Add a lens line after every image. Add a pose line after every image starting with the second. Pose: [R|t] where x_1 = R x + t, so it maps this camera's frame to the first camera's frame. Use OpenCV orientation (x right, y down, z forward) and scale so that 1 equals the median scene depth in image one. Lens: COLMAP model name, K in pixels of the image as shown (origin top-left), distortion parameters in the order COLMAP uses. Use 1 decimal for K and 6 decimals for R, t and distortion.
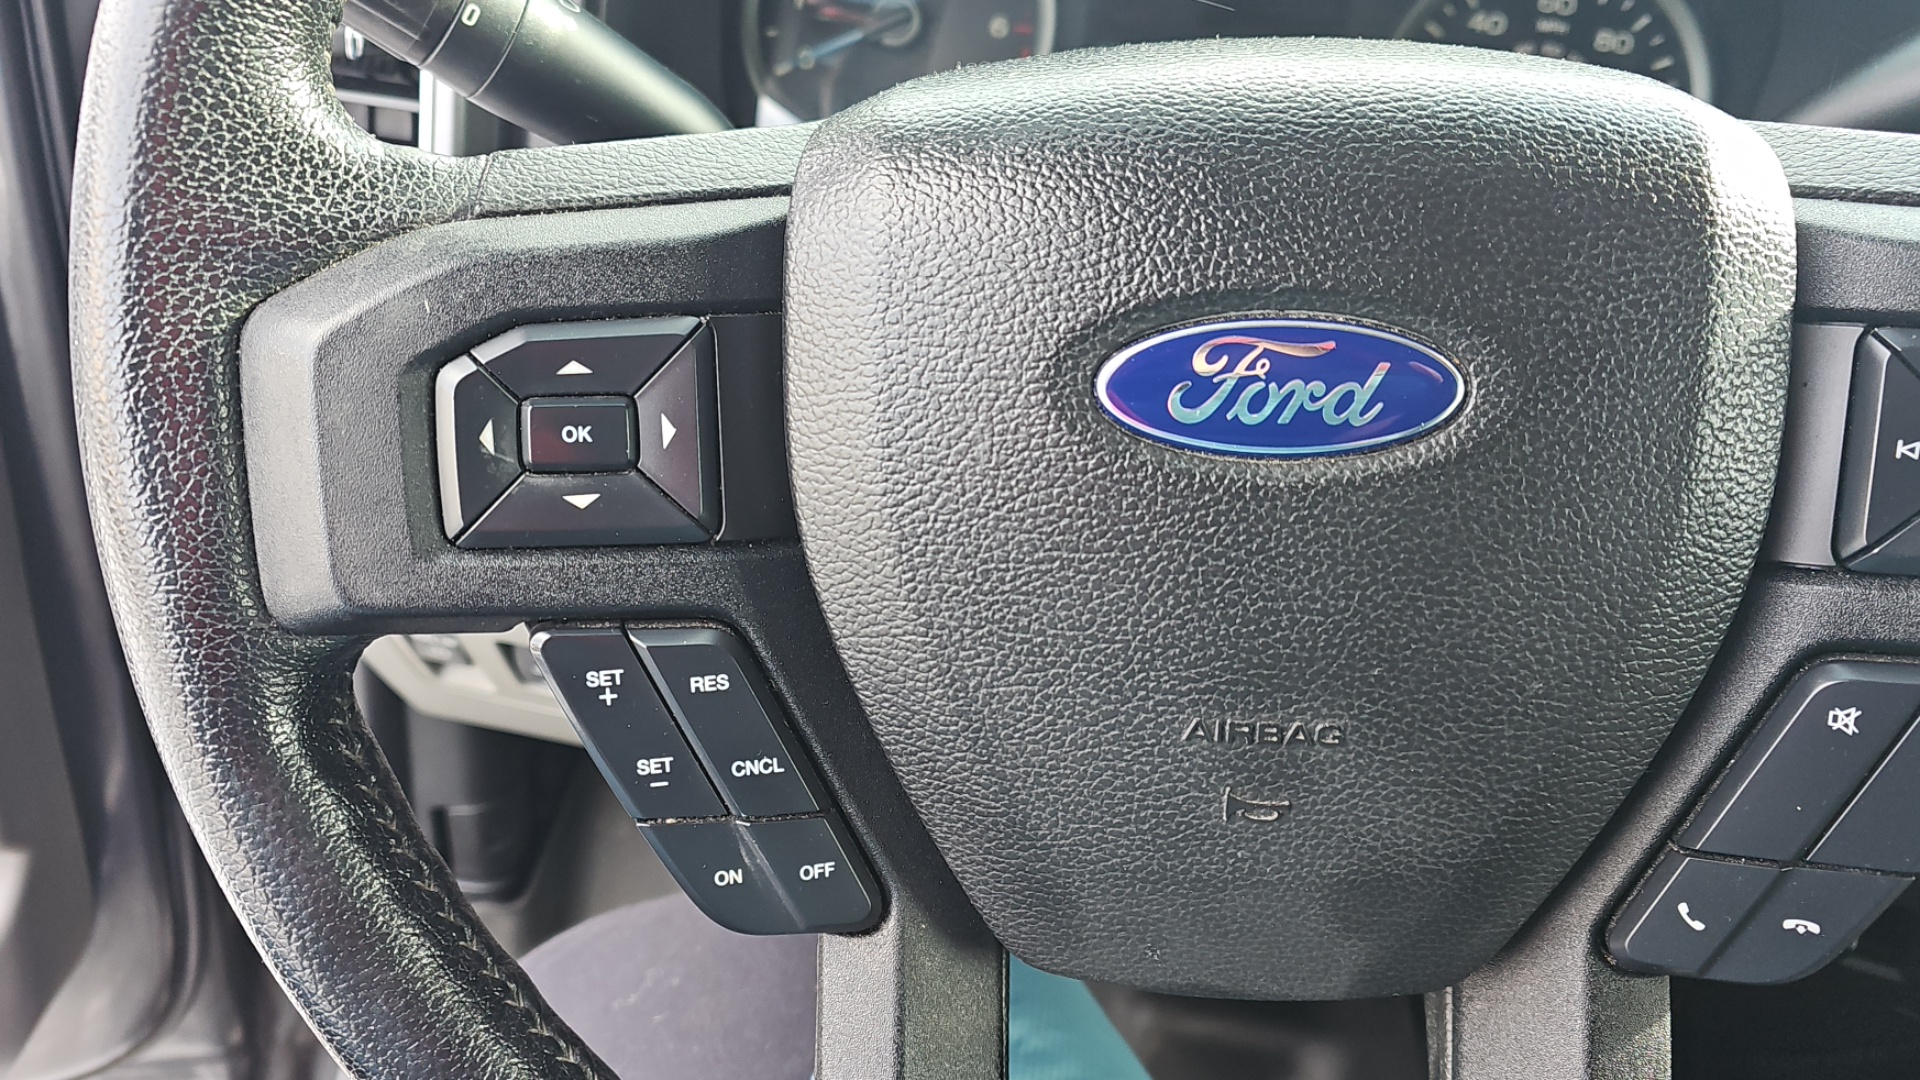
lens RADIAL K [[1374.4, 0, 943.3], [0, 1374.4, 534.7], [0, 0, 1]] dist [0.072590, -0.061842]
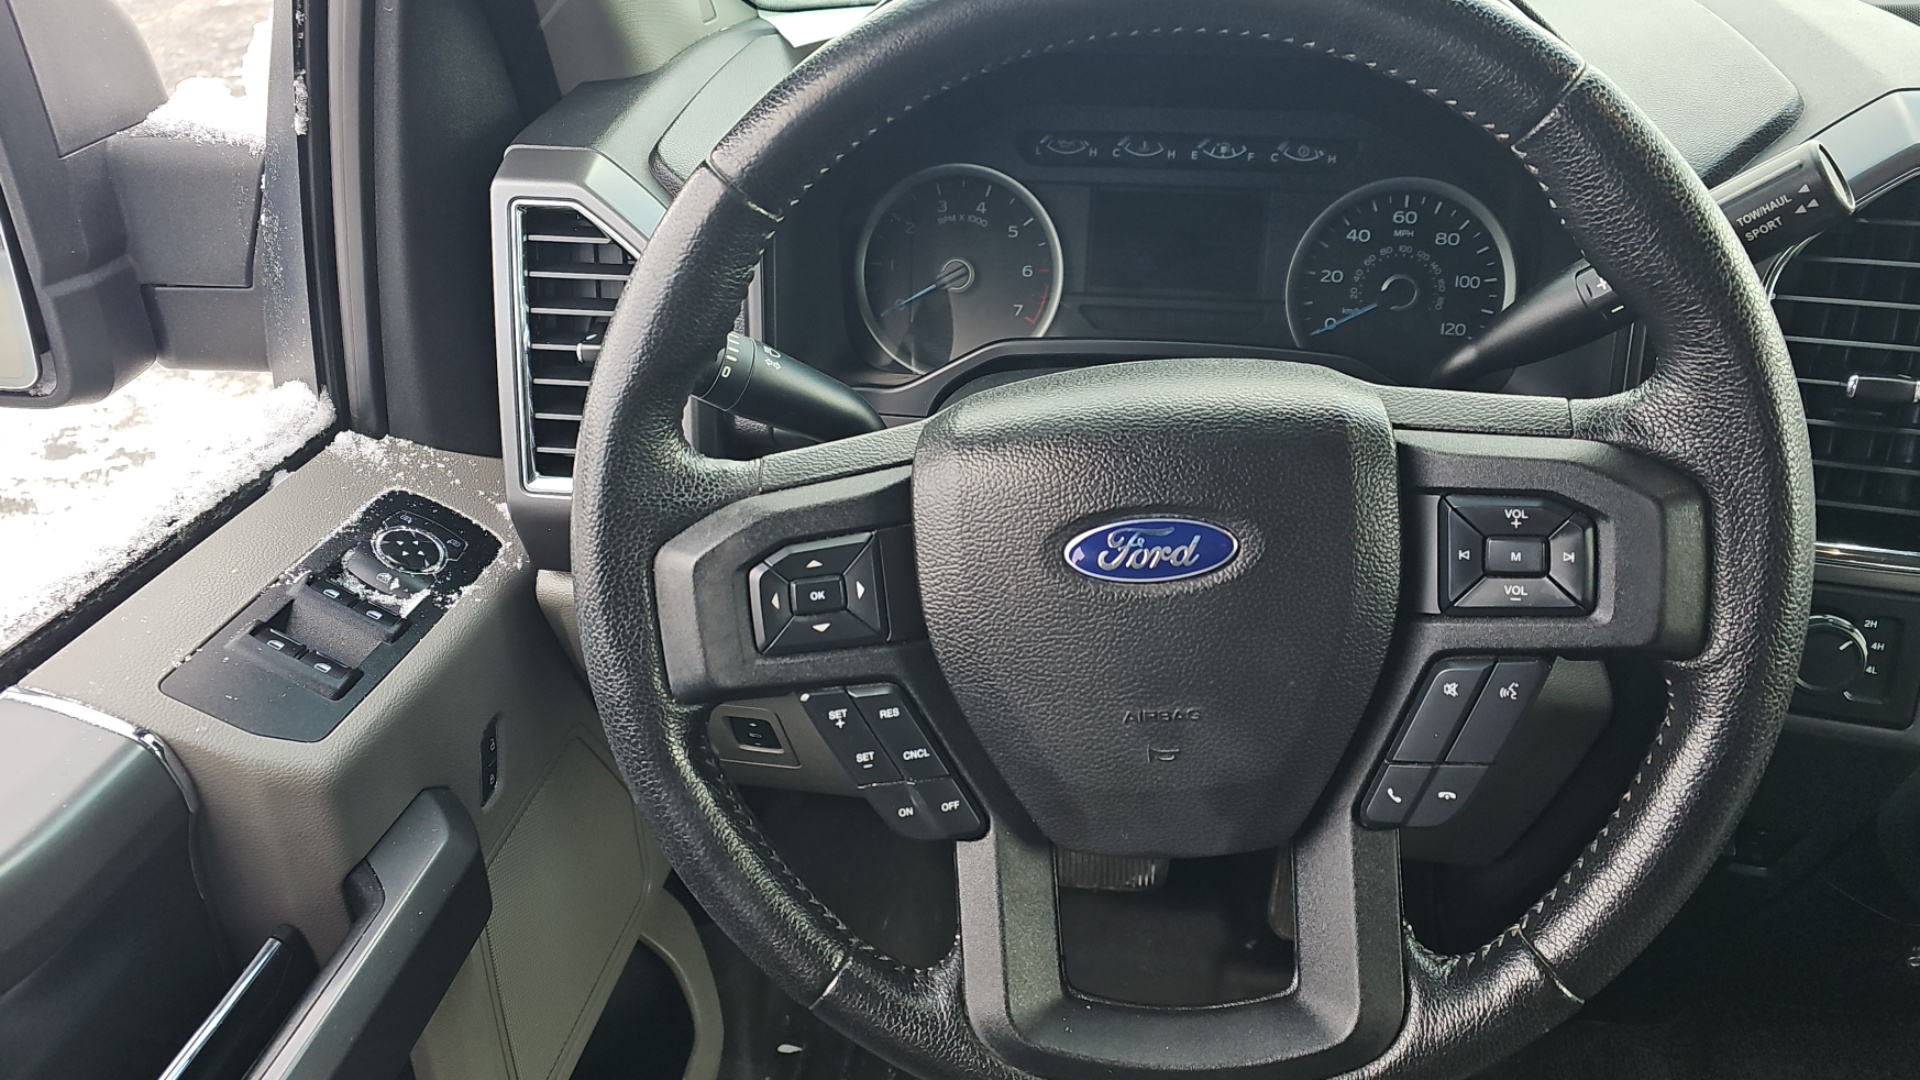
lens RADIAL K [[1374.4, 0, 958.1], [0, 1374.4, 546.3], [0, 0, 1]] dist [0.072590, -0.061842]
pose [[0.994436, -0.081165, -0.067156, 0.087593], [0.079224, 0.996372, -0.031093, -0.066616], [0.069437, 0.025600, 0.997258, -1.040717]]
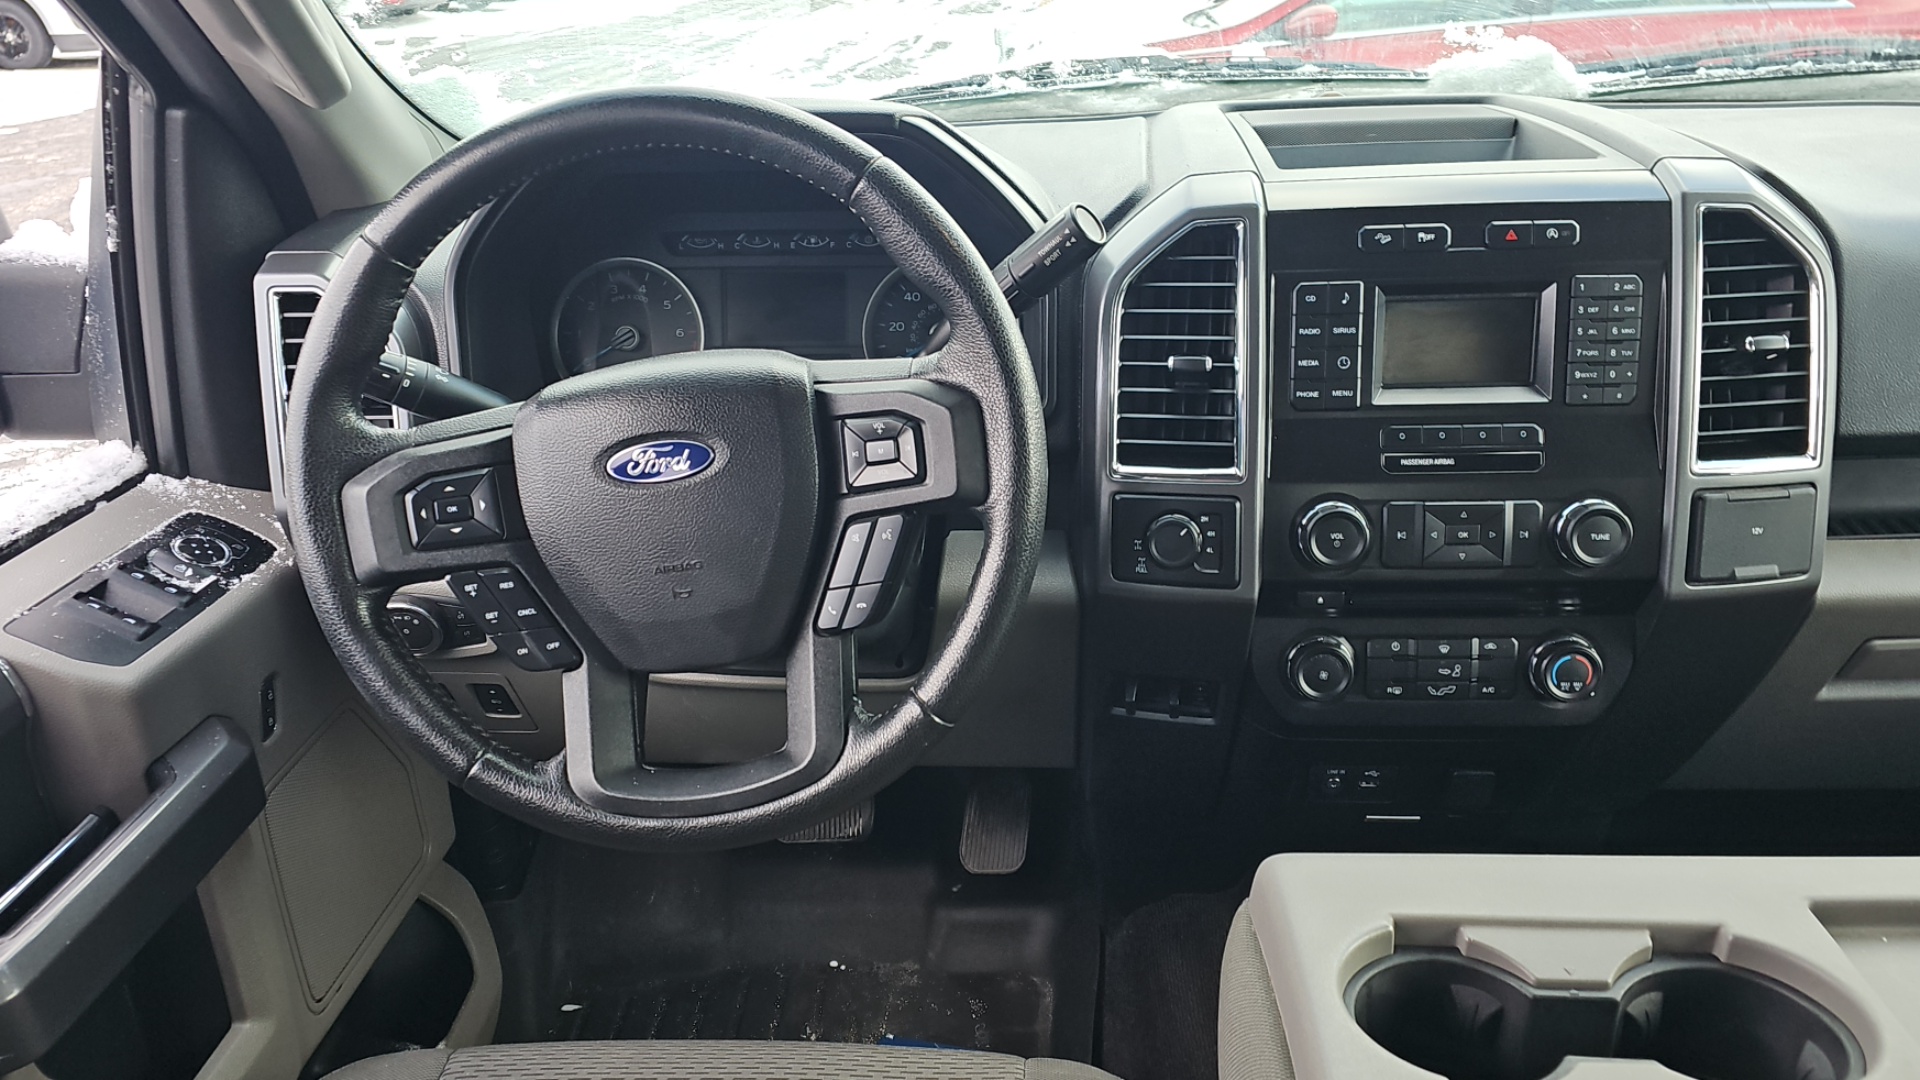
lens RADIAL K [[1374.4, 0, 962.6], [0, 1374.4, 568.3], [0, 0, 1]] dist [0.072590, -0.061842]
pose [[0.989042, -0.147011, 0.013571, 0.833253], [0.147595, 0.982400, -0.114480, 0.601038], [0.003498, 0.115228, 0.993333, -2.147614]]
